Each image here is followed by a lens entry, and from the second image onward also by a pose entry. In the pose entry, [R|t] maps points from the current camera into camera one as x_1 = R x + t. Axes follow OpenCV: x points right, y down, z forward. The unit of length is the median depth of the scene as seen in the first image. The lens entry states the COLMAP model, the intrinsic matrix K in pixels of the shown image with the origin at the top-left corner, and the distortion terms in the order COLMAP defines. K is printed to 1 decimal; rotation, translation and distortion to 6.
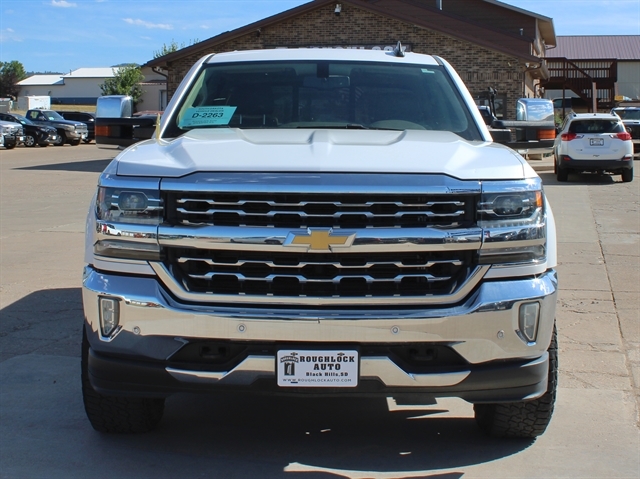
lens RADIAL K [[497.2, 0, 320.0], [0, 497.2, 239.5], [0, 0, 1]] dist [0.169637, 0.000149]
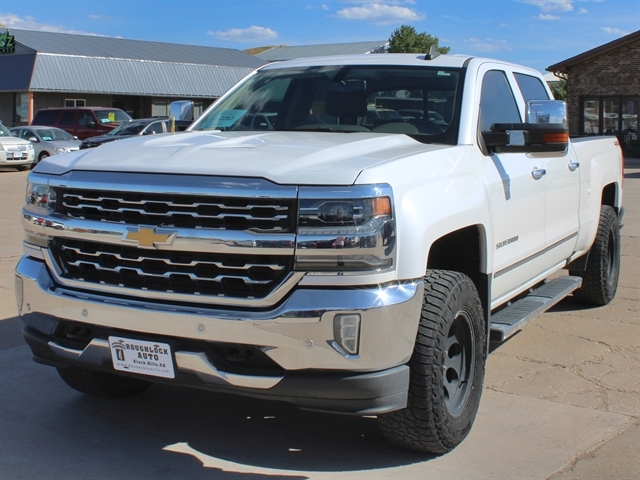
lens RADIAL K [[539.3, 0, 320.0], [0, 539.3, 240.0], [0, 0, 1]] dist [0.007855, 0.000454]
pose [[0.952504, 0.052459, -0.299972, 0.671697], [-0.060253, 0.998042, -0.016784, 0.004978], [0.298504, 0.034061, 0.953800, 0.011468]]
